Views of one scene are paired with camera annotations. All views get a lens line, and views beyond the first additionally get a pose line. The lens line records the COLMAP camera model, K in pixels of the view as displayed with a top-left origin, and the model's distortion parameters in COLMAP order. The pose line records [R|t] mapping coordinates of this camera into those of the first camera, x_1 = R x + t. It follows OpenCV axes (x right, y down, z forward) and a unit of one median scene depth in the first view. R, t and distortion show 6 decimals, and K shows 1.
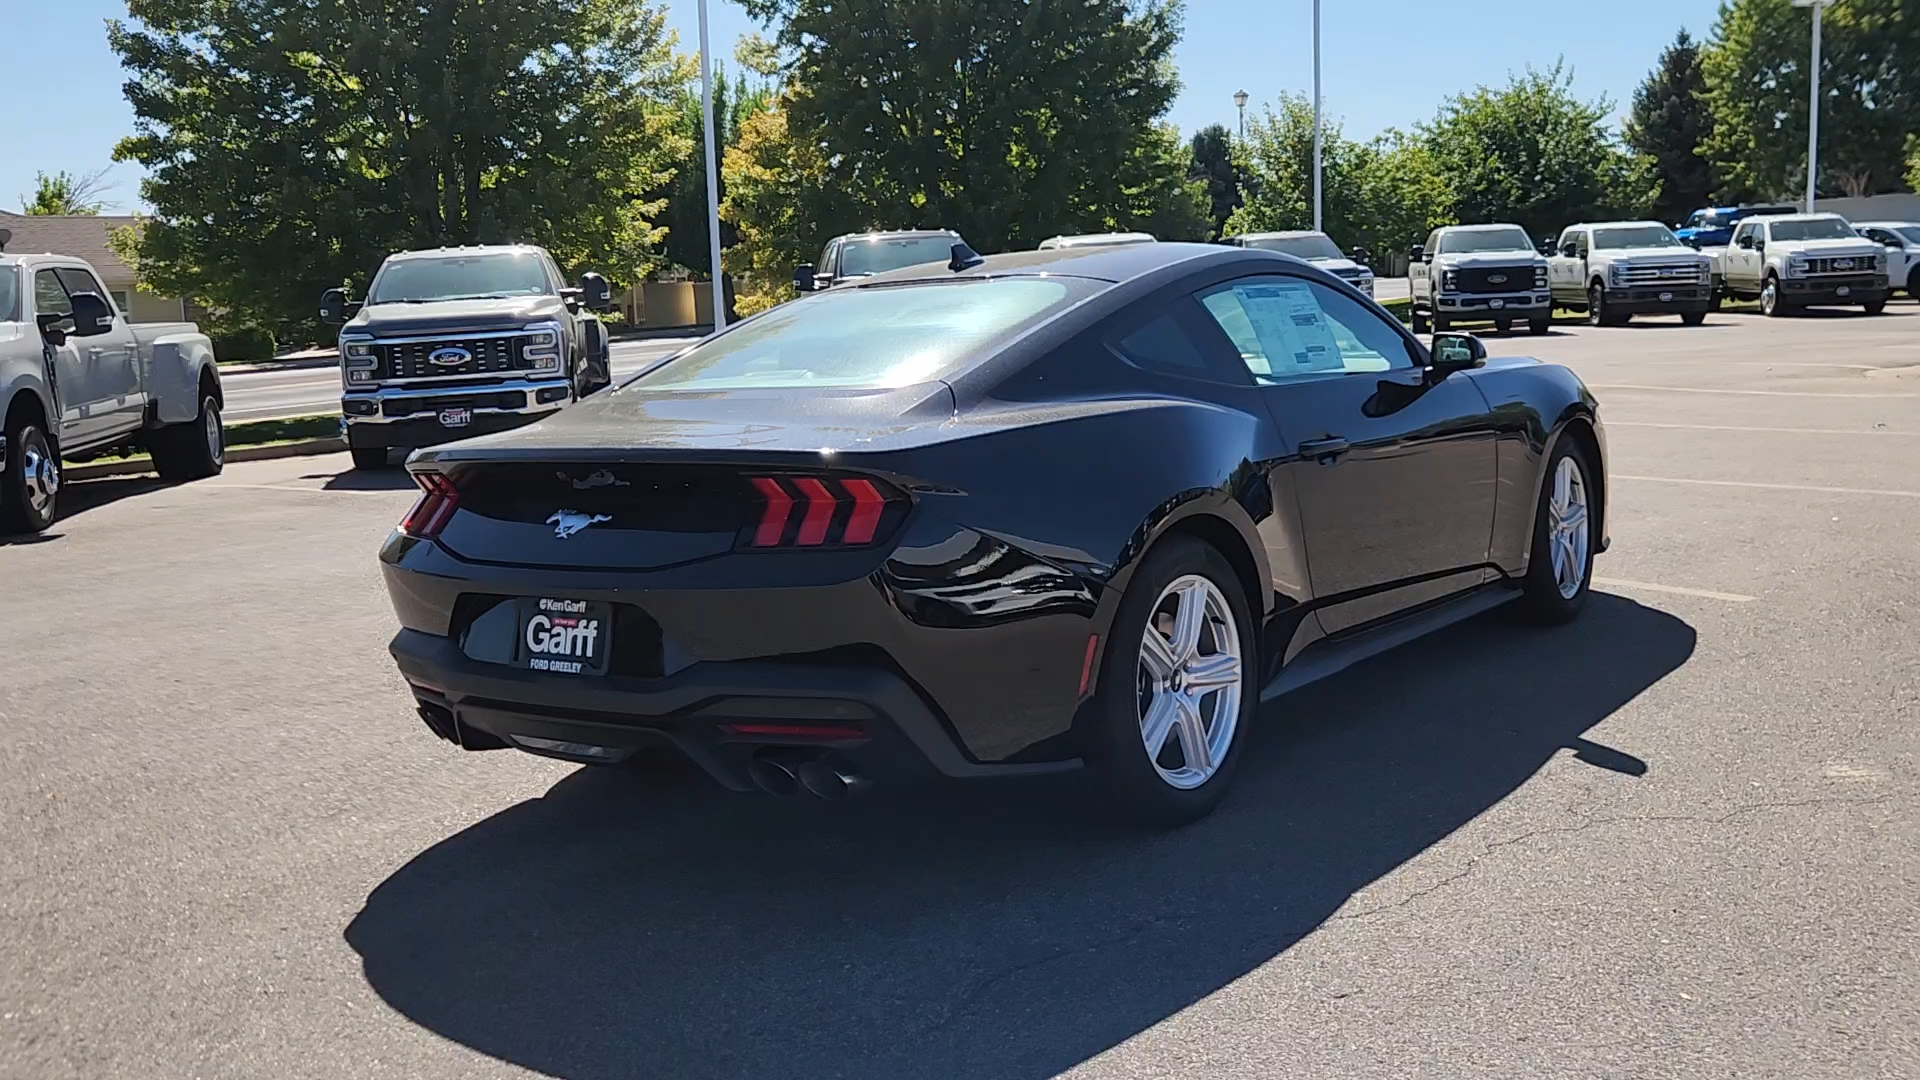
lens RADIAL K [[1803.7, 0, 943.6], [0, 1803.7, 572.3], [0, 0, 1]] dist [0.031932, -0.025509]
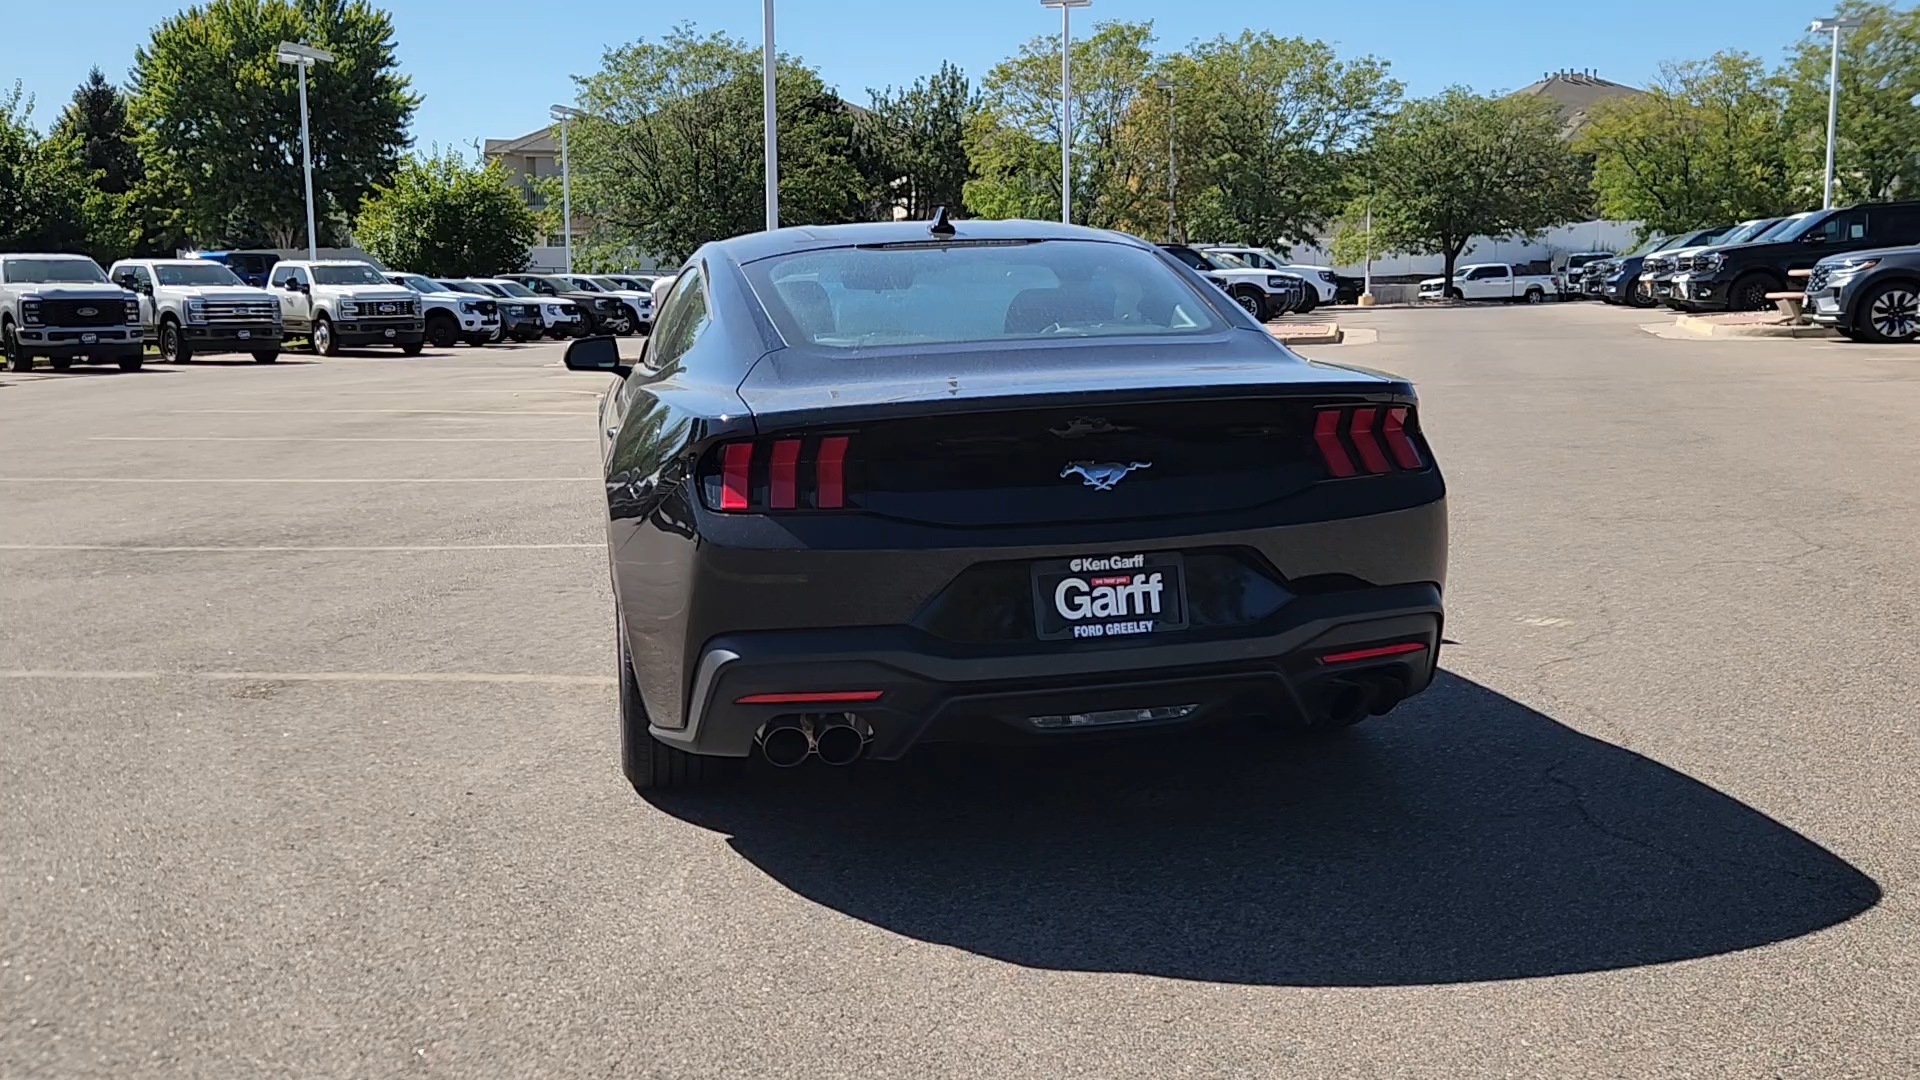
lens RADIAL K [[1803.7, 0, 943.6], [0, 1803.7, 572.3], [0, 0, 1]] dist [0.031932, -0.025509]
pose [[0.667262, -0.082650, 0.740223, -0.108303], [0.102189, 0.994585, 0.018935, -0.000326], [-0.737780, 0.063008, 0.672094, 0.051243]]
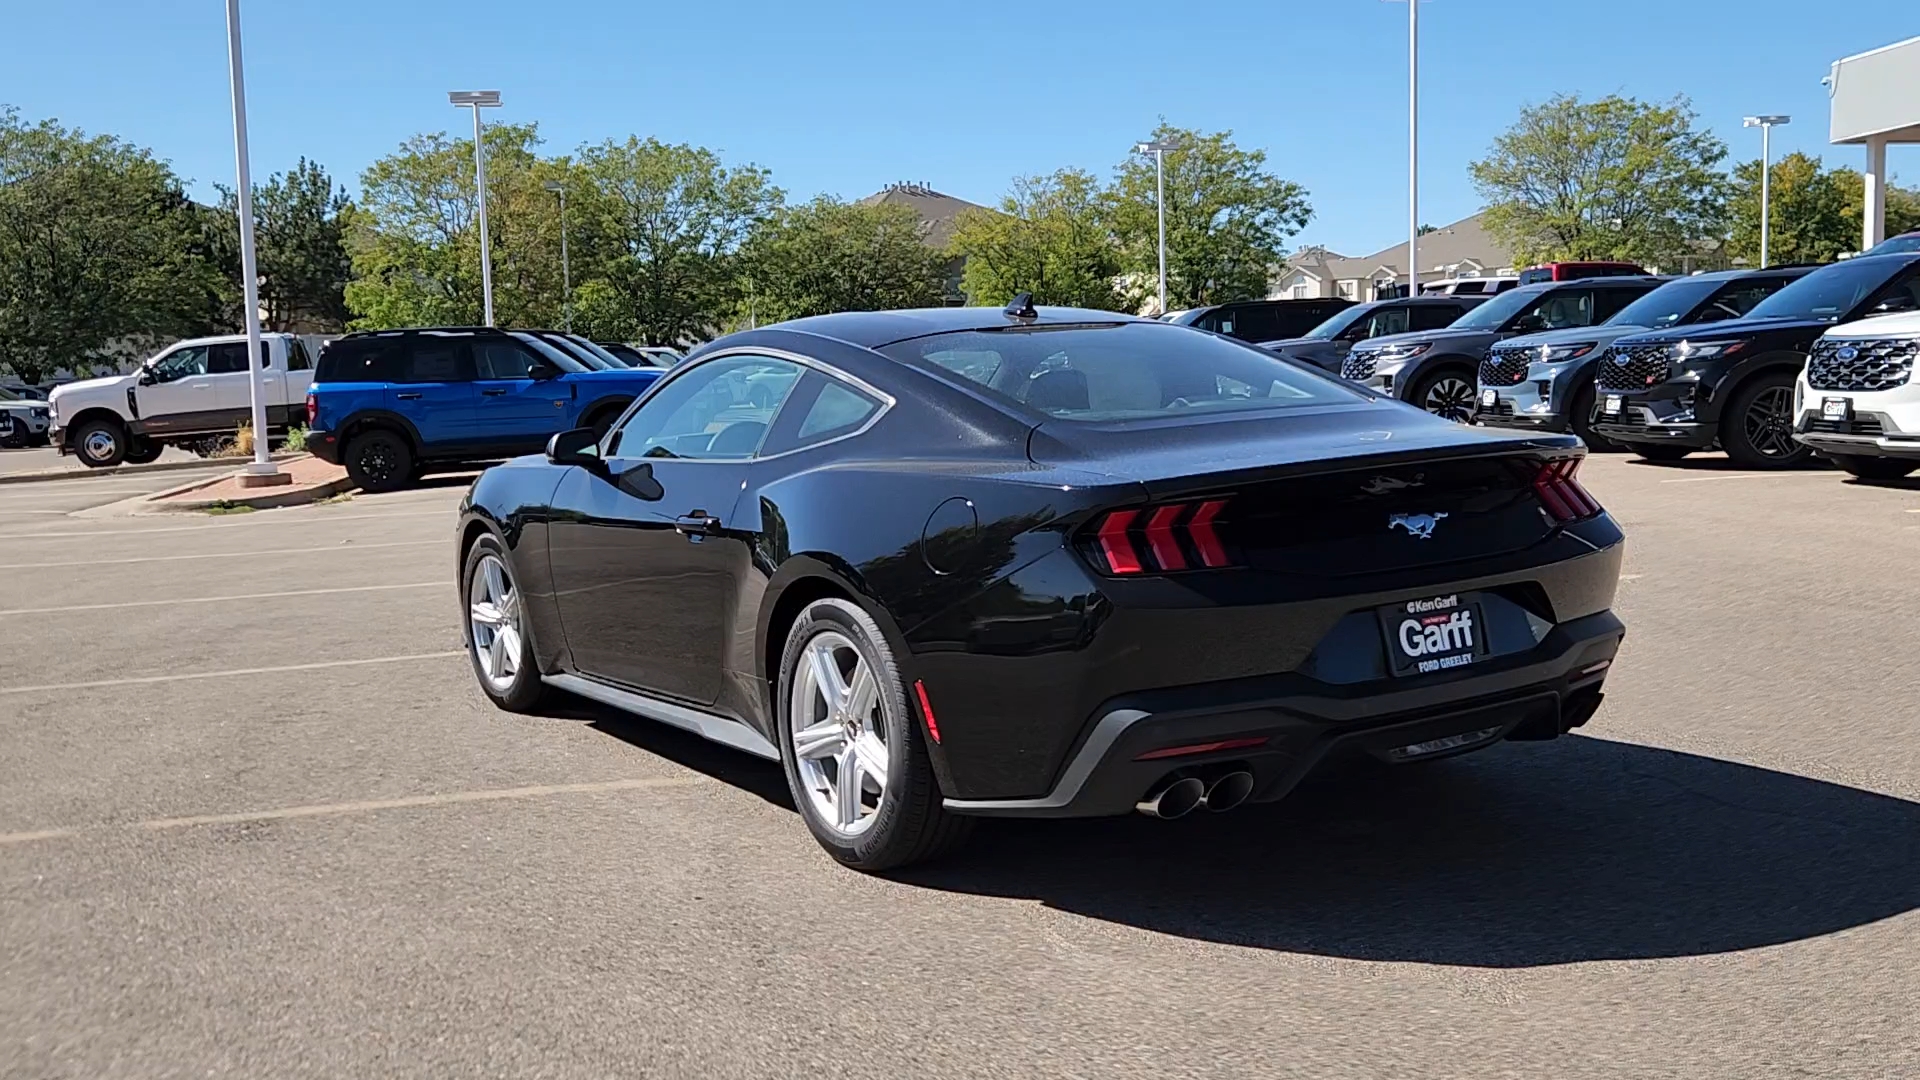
lens RADIAL K [[1803.7, 0, 943.6], [0, 1803.7, 572.3], [0, 0, 1]] dist [0.031932, -0.025509]
pose [[0.368228, -0.071133, 0.927010, -0.143678], [0.162027, 0.986721, 0.011354, -0.006346], [-0.915508, 0.146019, 0.374864, 0.099597]]
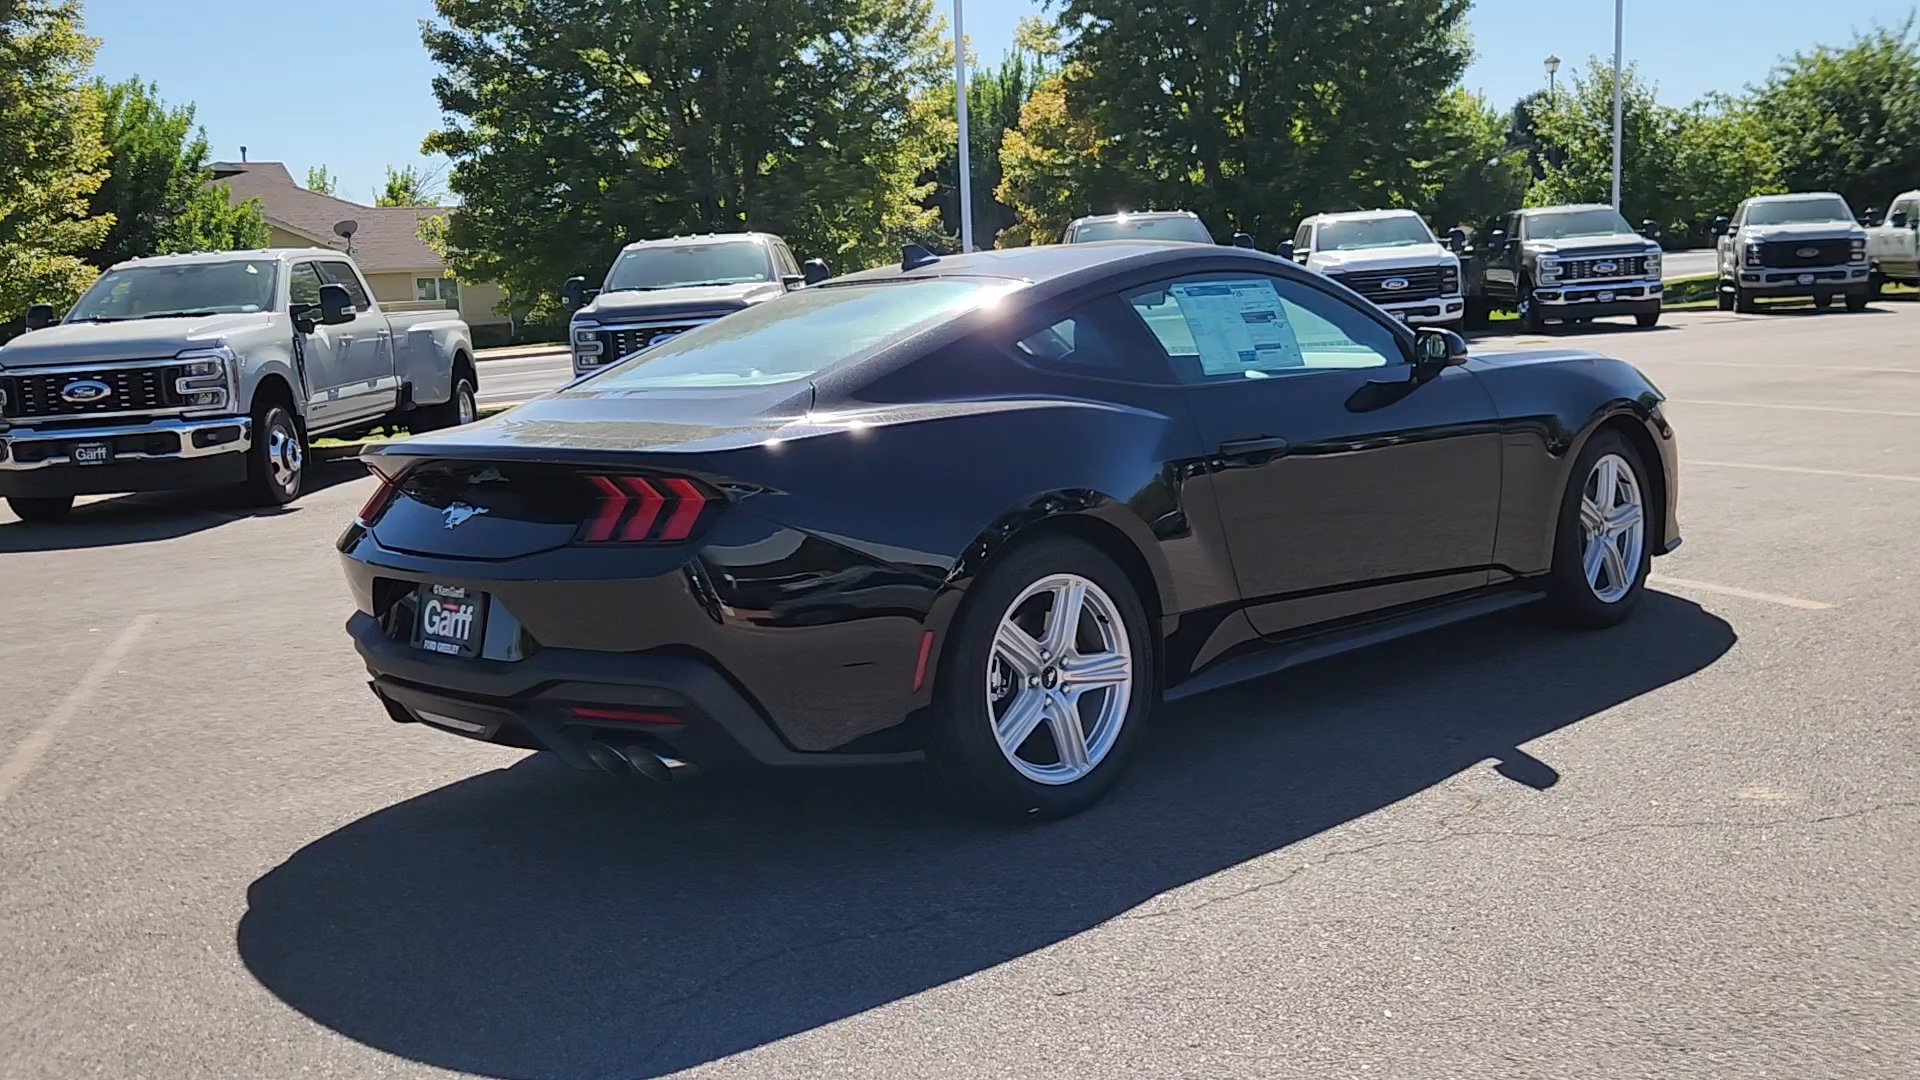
lens RADIAL K [[1803.7, 0, 943.6], [0, 1803.7, 572.3], [0, 0, 1]] dist [0.031932, -0.025509]
pose [[0.985229, 0.020030, -0.170065, 0.030063], [-0.018021, 0.999749, 0.013344, -0.001448], [0.170290, -0.010082, 0.985342, -0.001213]]
